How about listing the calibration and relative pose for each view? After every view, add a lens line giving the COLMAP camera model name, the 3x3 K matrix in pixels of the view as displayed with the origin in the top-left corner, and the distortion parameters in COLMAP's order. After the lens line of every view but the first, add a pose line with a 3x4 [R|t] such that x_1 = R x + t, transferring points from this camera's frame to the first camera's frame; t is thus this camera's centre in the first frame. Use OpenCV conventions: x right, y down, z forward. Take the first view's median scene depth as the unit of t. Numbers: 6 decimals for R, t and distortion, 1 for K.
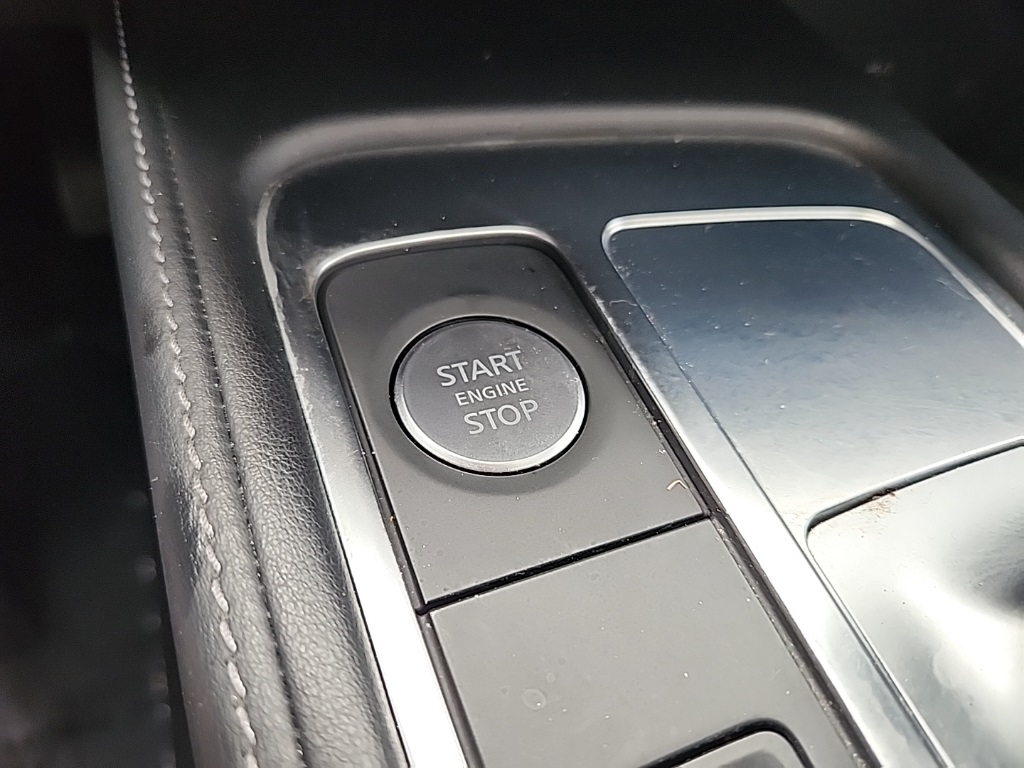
lens RADIAL K [[690.4, 0, 510.1], [0, 690.4, 330.2], [0, 0, 1]] dist [0.135451, -0.065357]
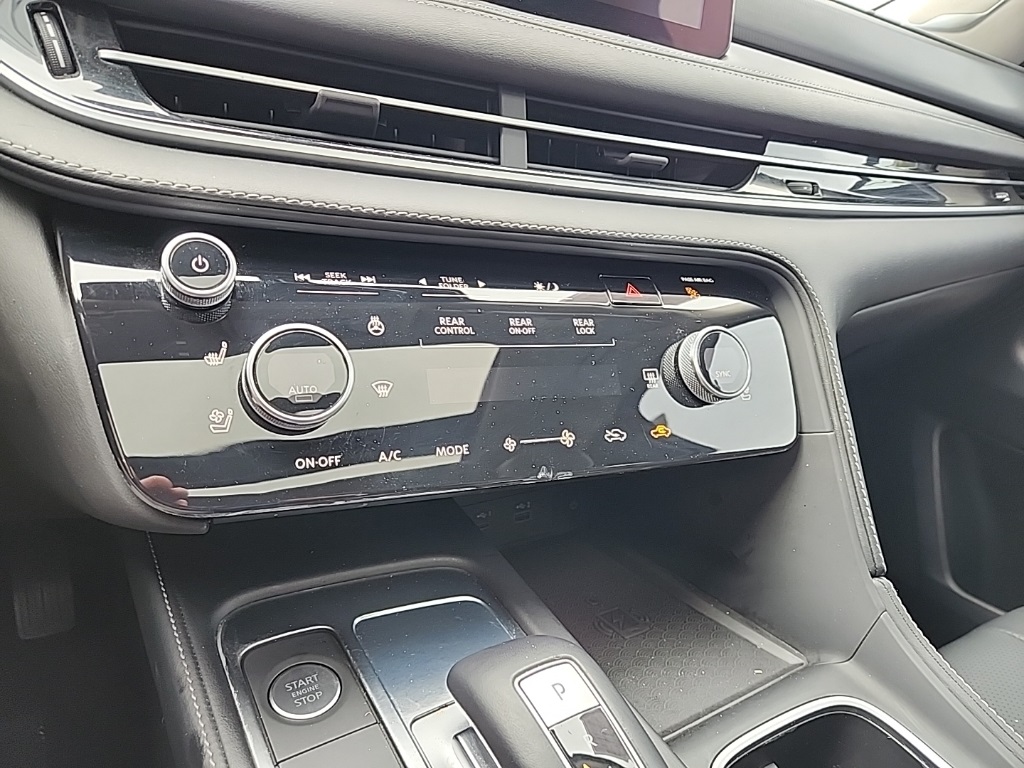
lens RADIAL K [[680.8, 0, 515.6], [0, 680.8, 383.5], [0, 0, 1]] dist [0.073407, -0.065457]
pose [[0.985119, -0.074291, 0.154987, 0.443025], [0.131499, 0.906446, -0.401329, 0.184975], [-0.110672, 0.415737, 0.902726, -2.022946]]
